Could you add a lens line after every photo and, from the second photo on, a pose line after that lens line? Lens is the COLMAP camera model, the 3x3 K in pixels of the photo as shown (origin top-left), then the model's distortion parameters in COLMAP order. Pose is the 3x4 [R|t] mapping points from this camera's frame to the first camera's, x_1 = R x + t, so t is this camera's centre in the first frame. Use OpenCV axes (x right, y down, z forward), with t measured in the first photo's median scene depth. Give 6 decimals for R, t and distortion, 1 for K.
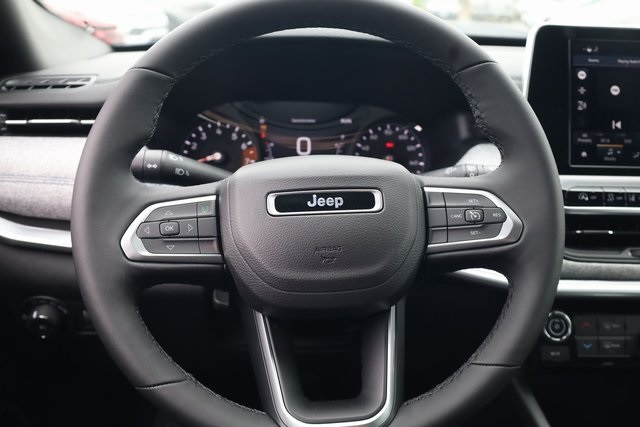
lens RADIAL K [[635.8, 0, 322.0], [0, 635.8, 214.5], [0, 0, 1]] dist [0.014968, 0.000000]
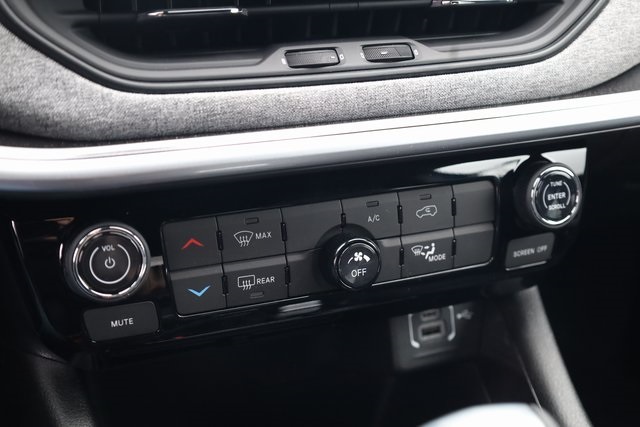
lens RADIAL K [[922.5, 0, 319.7], [0, 922.5, 216.6], [0, 0, 1]] dist [-0.015452, 0.000000]
pose [[0.949937, -0.125848, 0.285975, 0.323172], [0.055820, 0.968925, 0.240972, 0.016934], [-0.307415, -0.212945, 0.927443, 0.423975]]
